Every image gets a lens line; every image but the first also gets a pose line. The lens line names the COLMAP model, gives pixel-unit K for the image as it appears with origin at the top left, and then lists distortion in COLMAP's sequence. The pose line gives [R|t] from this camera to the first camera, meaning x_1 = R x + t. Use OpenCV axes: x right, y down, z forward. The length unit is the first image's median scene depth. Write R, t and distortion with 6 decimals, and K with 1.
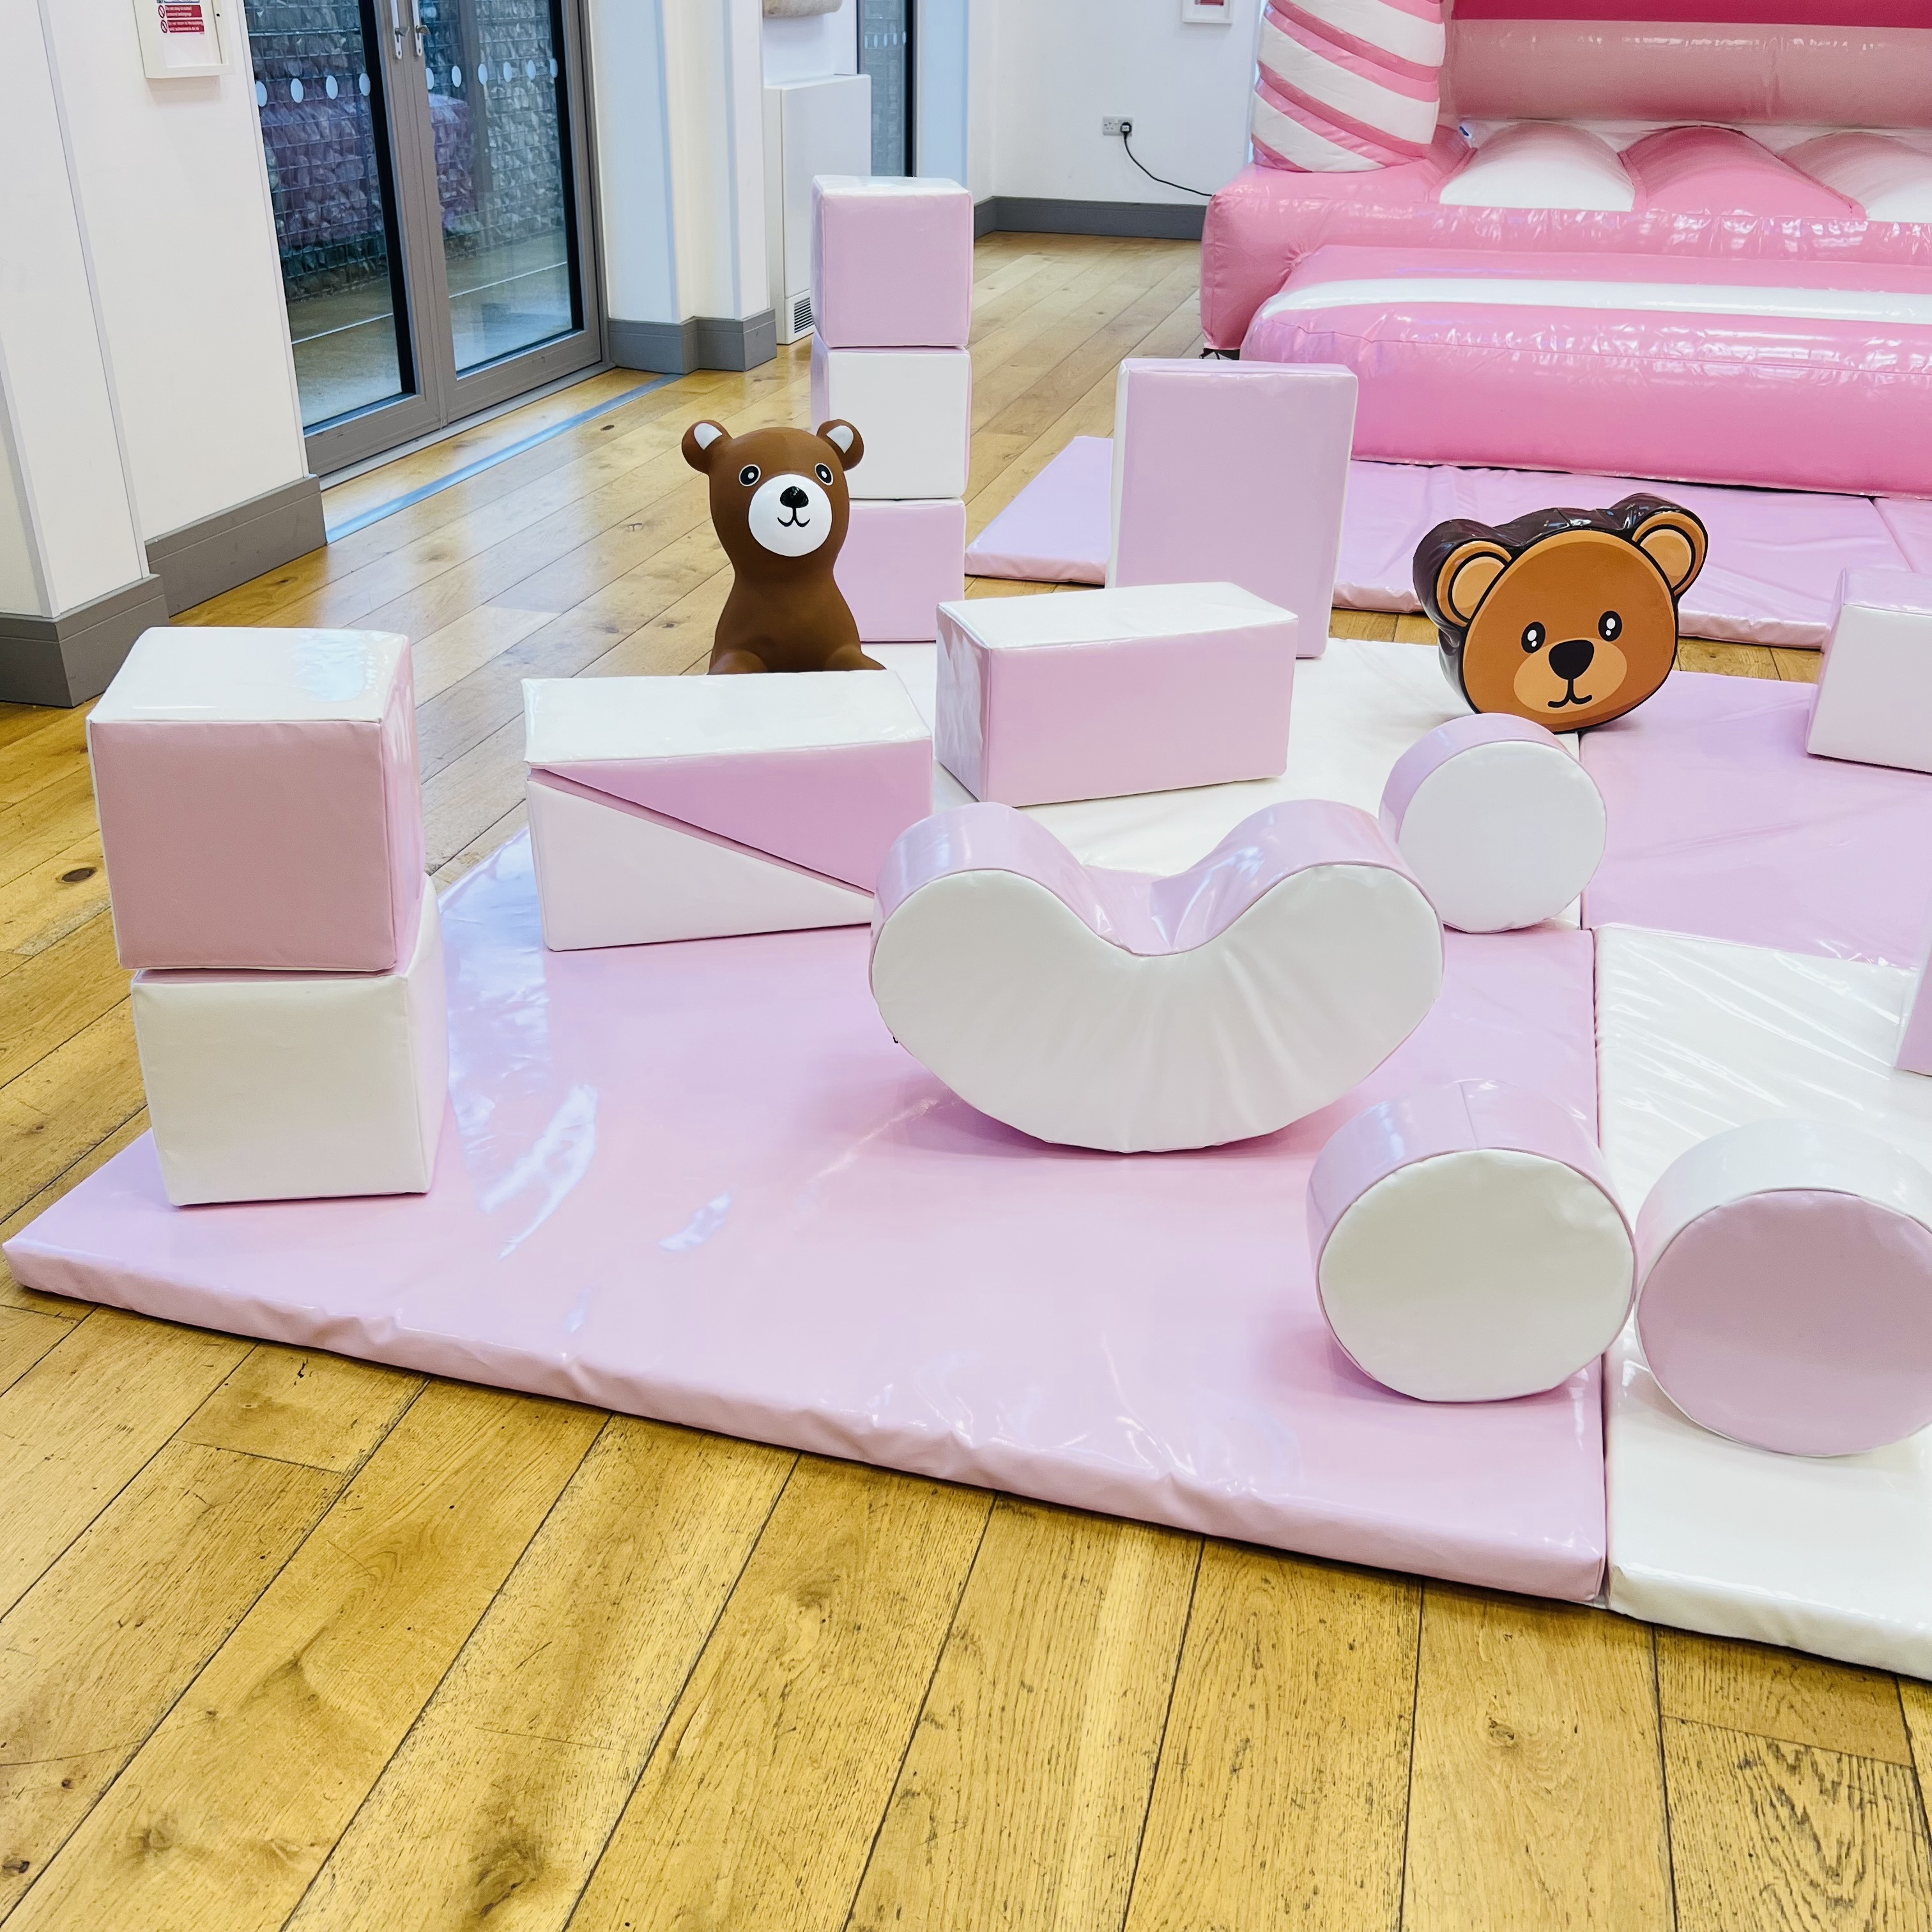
lens RADIAL K [[1942.5, 0, 988.3], [0, 1942.5, 987.8], [0, 0, 1]] dist [0.024281, 0.000000]
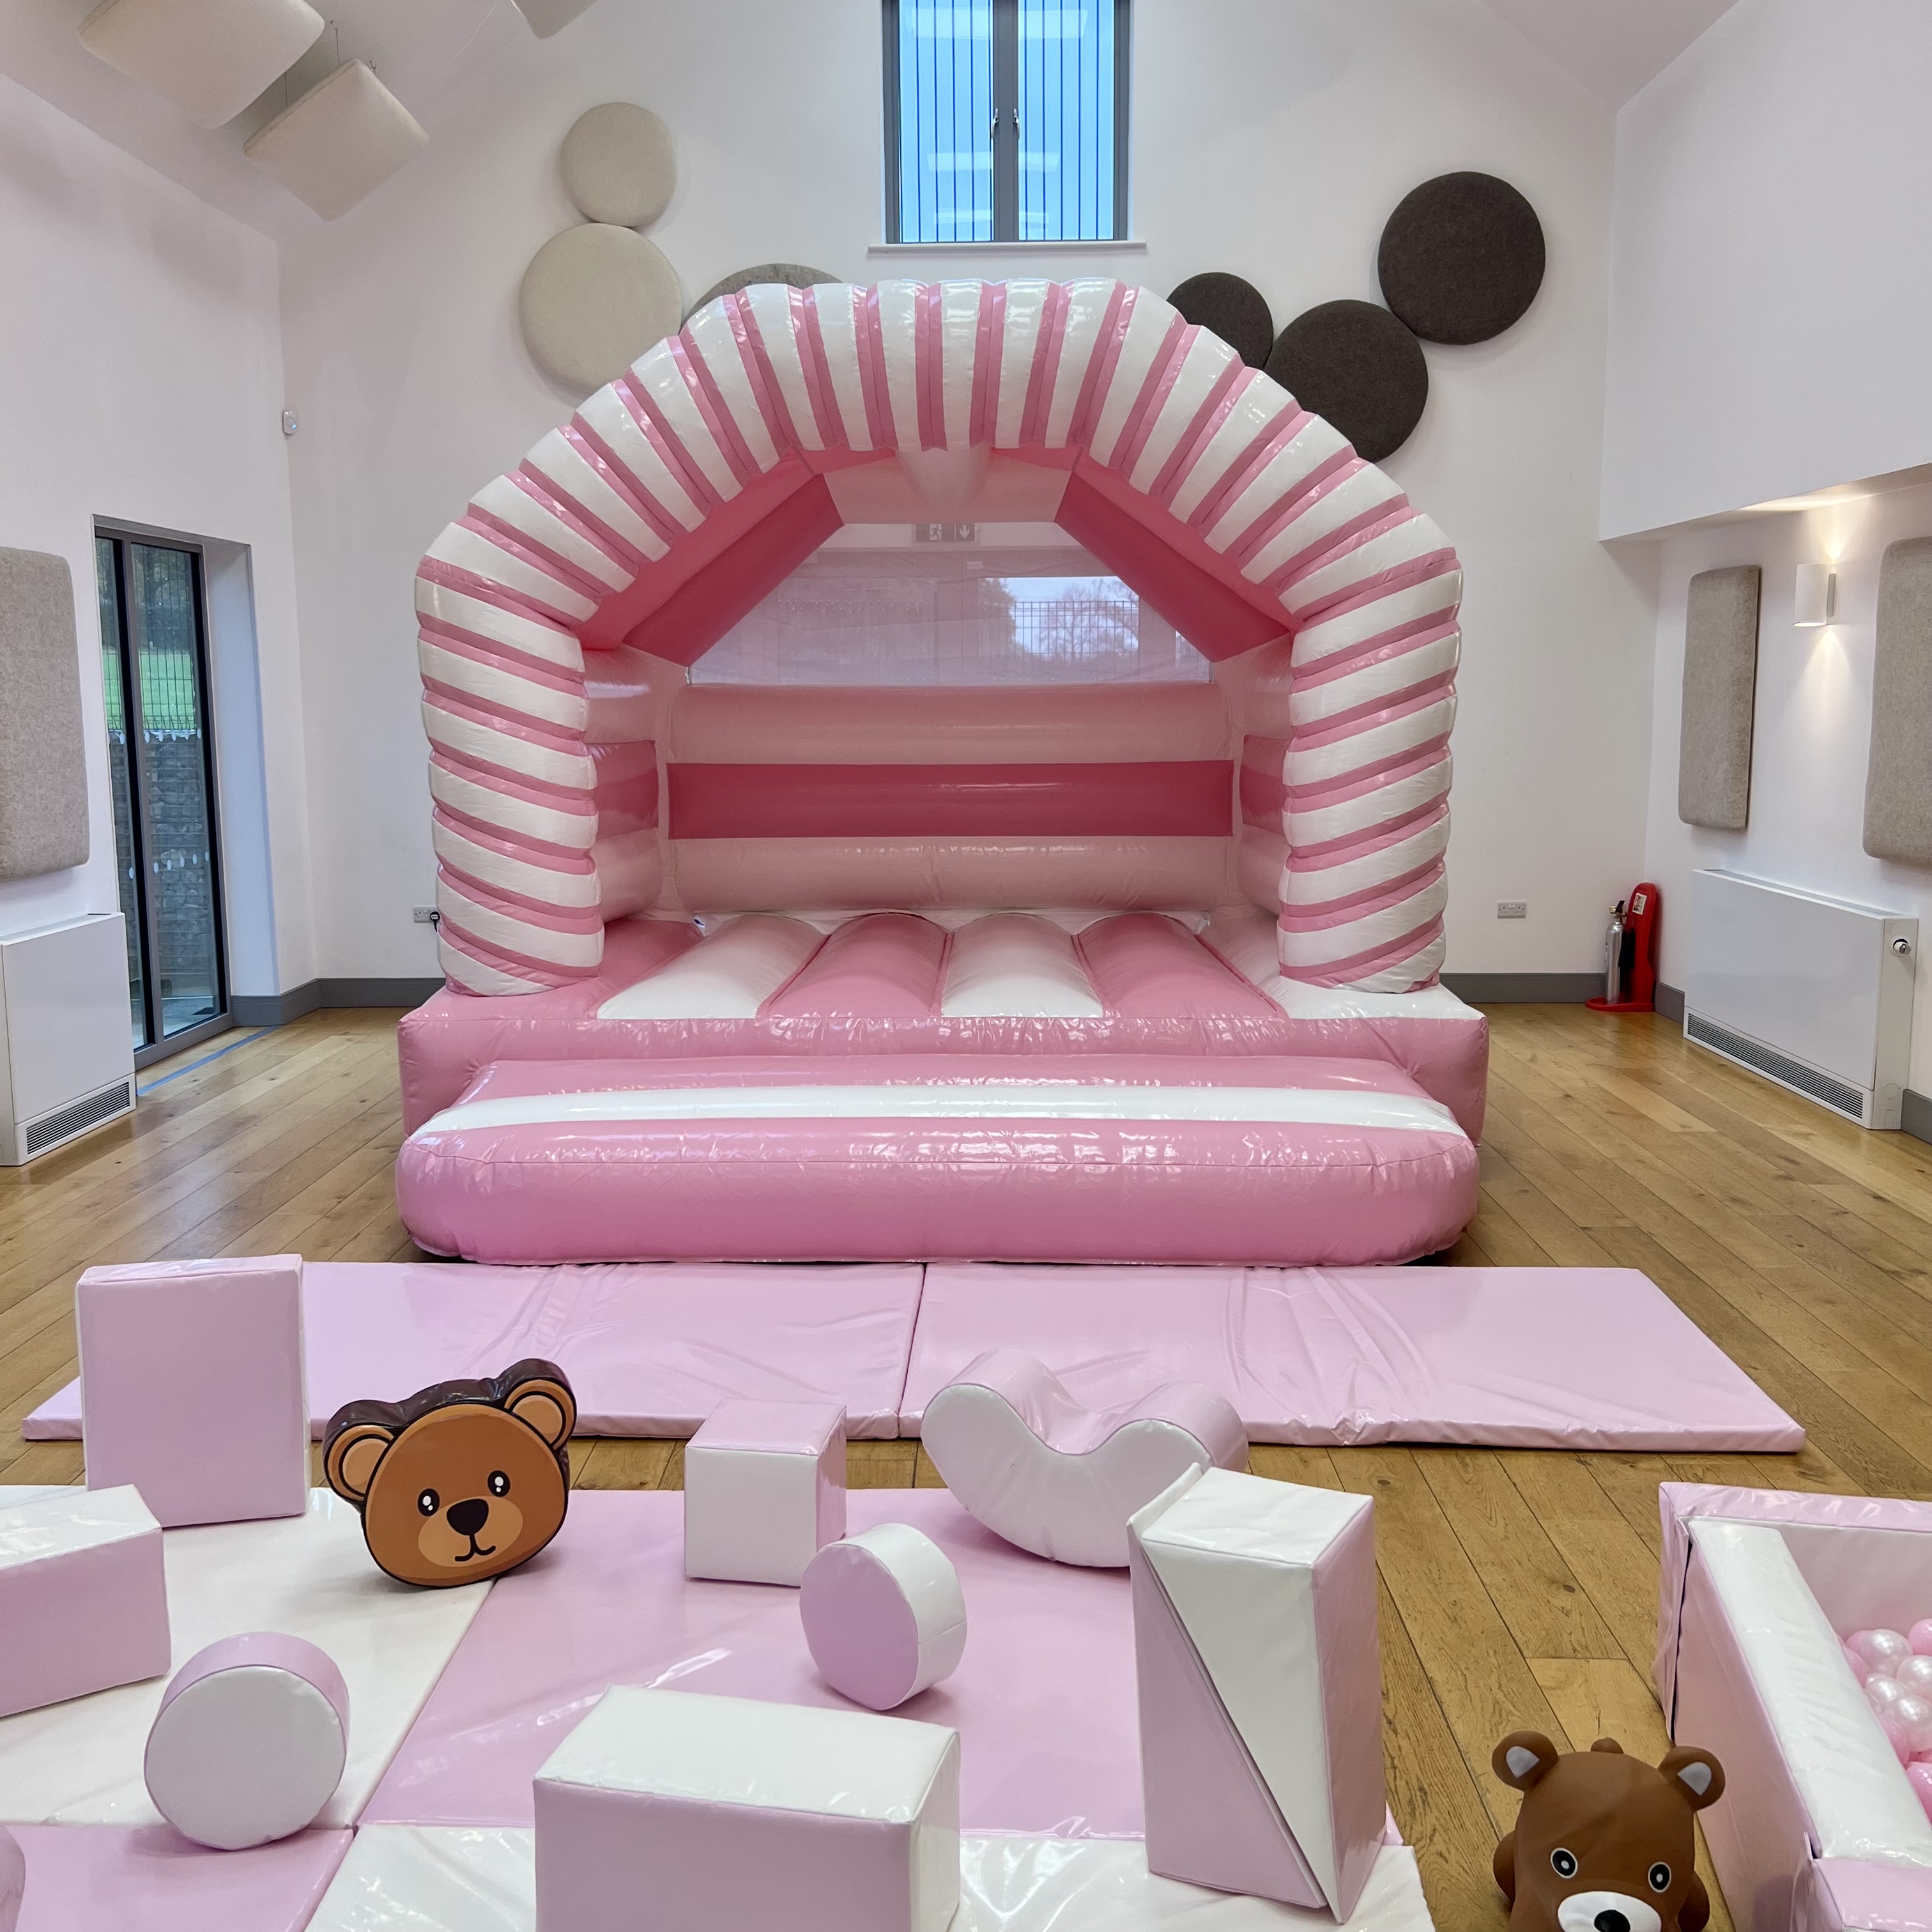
lens RADIAL K [[1942.5, 0, 957.8], [0, 1942.5, 963.0], [0, 0, 1]] dist [0.024281, 0.000000]
pose [[0.975478, -0.061432, 0.211348, 0.357583], [0.127968, 0.939573, -0.317532, -0.076787], [-0.179071, 0.336792, 0.924394, -0.187889]]
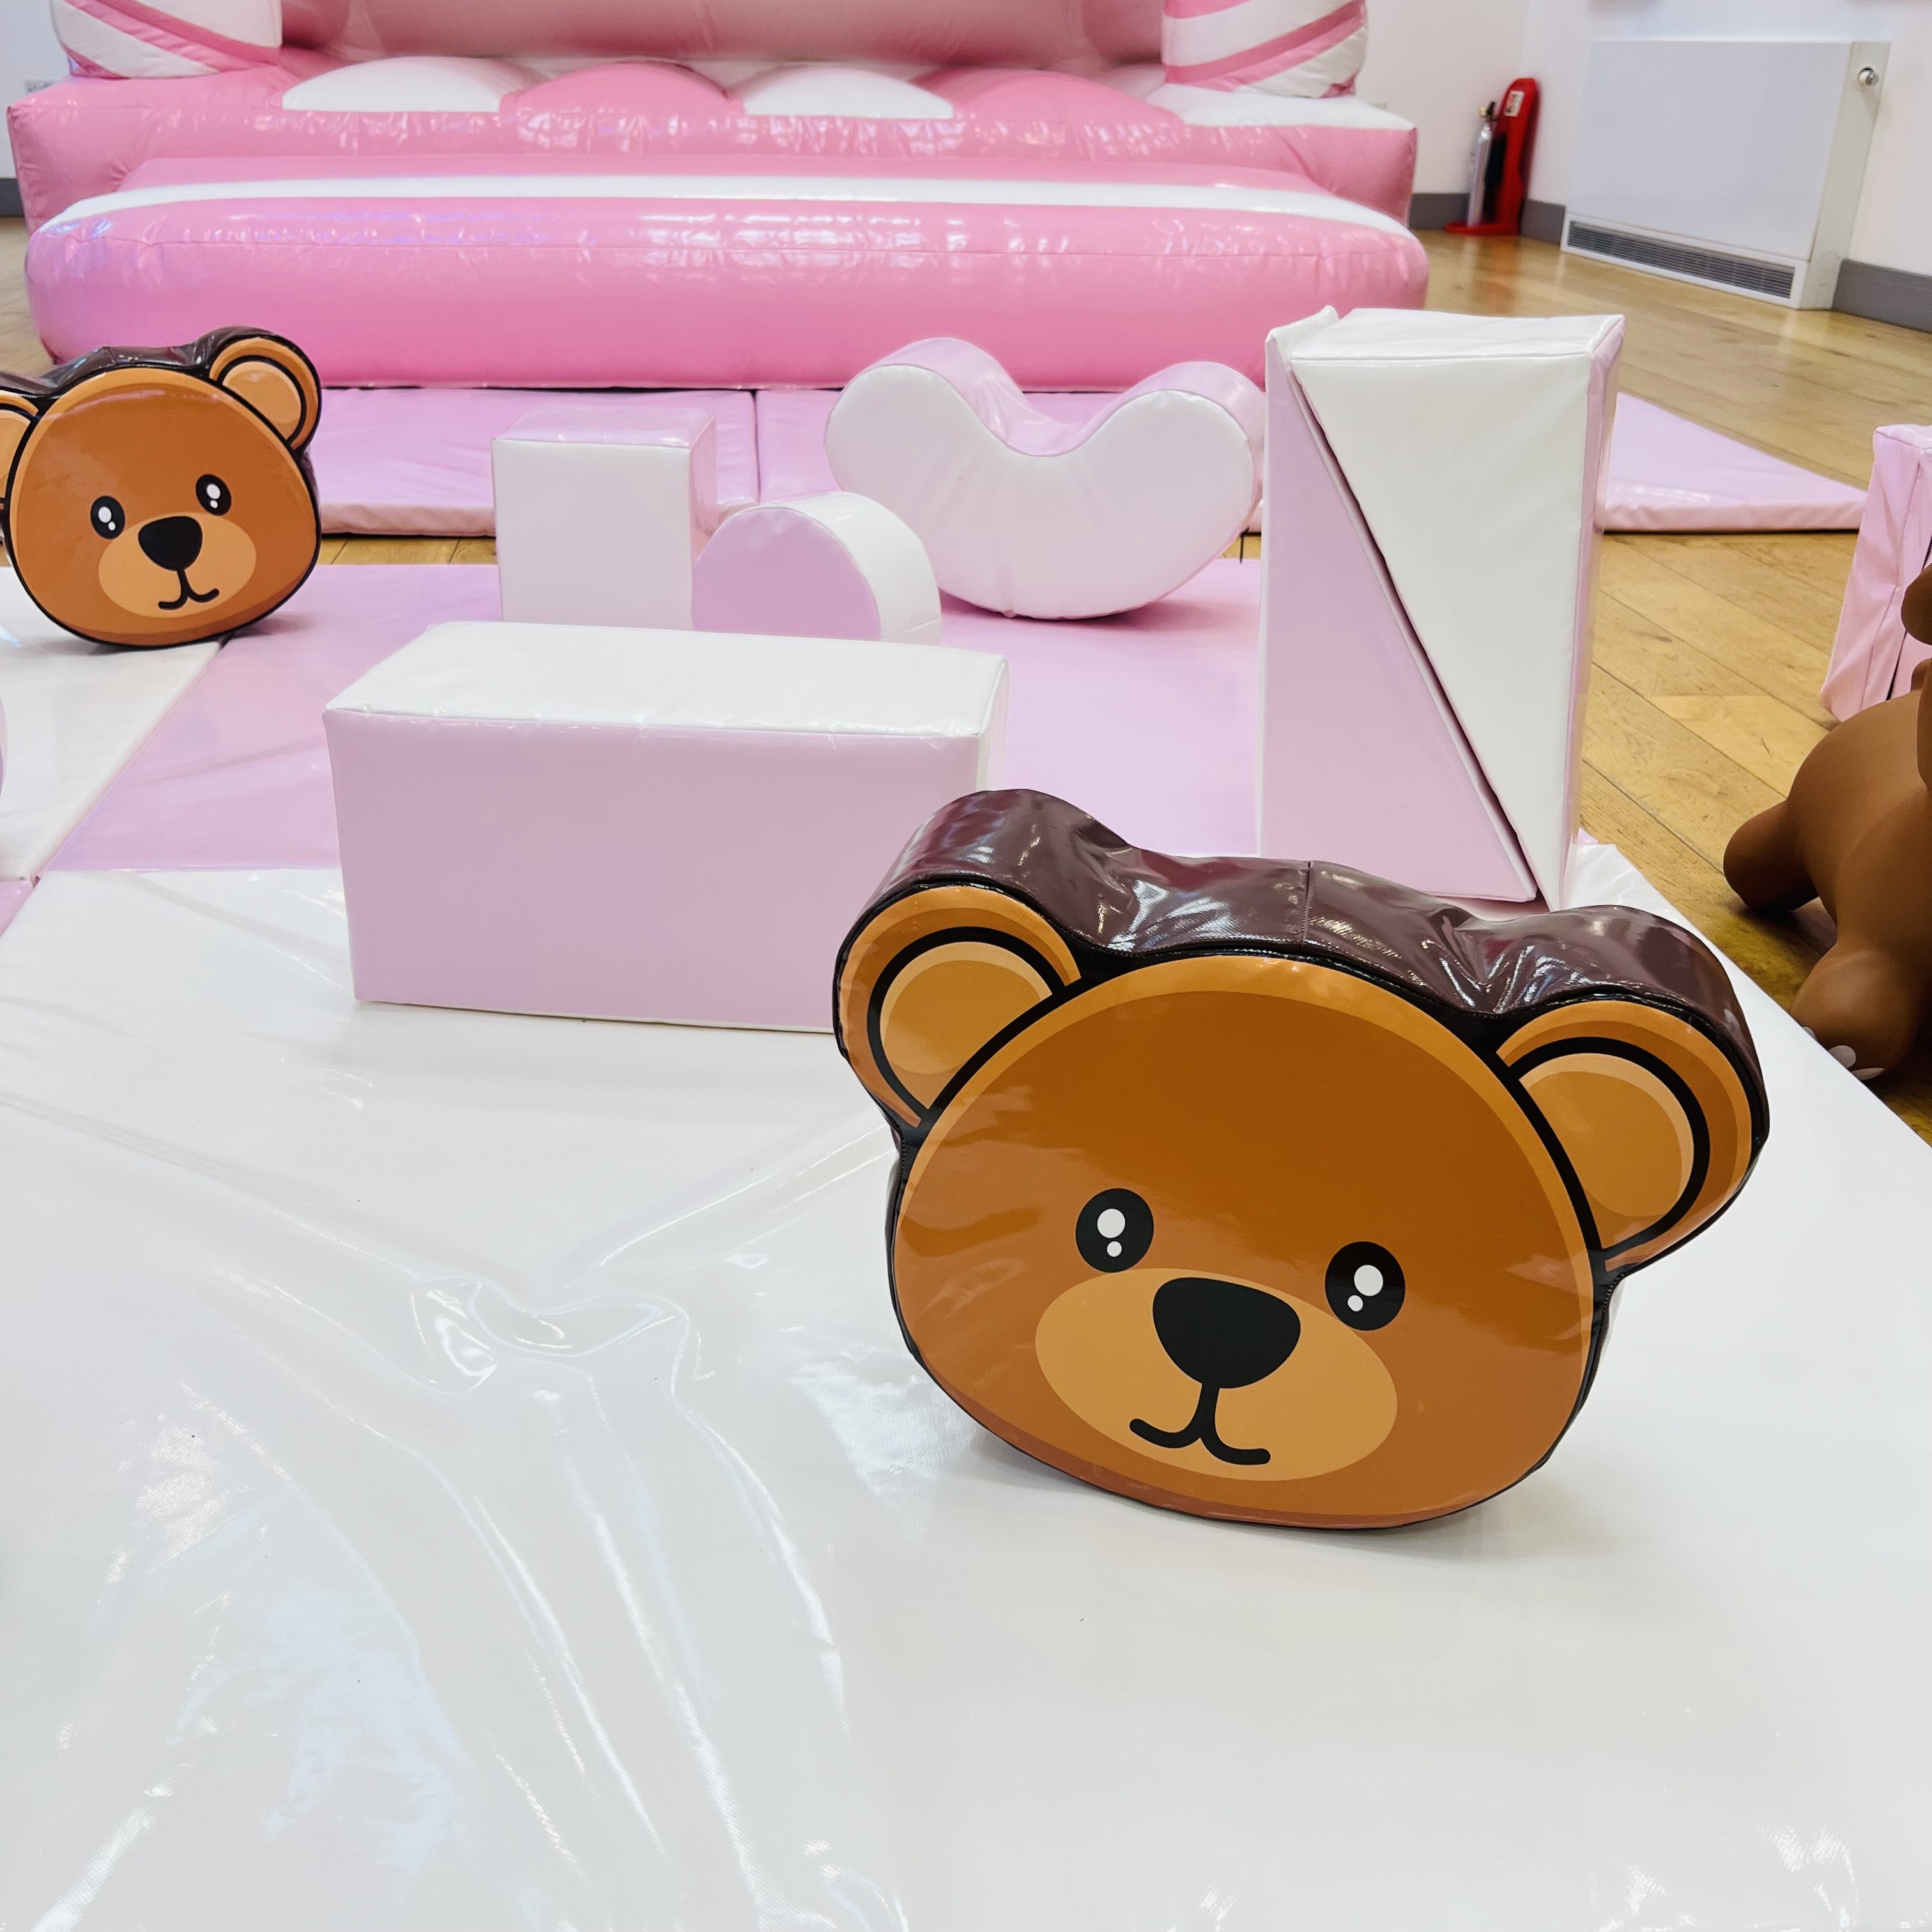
lens RADIAL K [[1942.5, 0, 961.5], [0, 1942.5, 953.7], [0, 0, 1]] dist [0.024281, 0.000000]
pose [[0.935519, -0.155660, 0.317135, 0.322098], [0.167942, 0.985729, -0.011585, 0.048824], [-0.310806, 0.064099, 0.948310, 0.197351]]
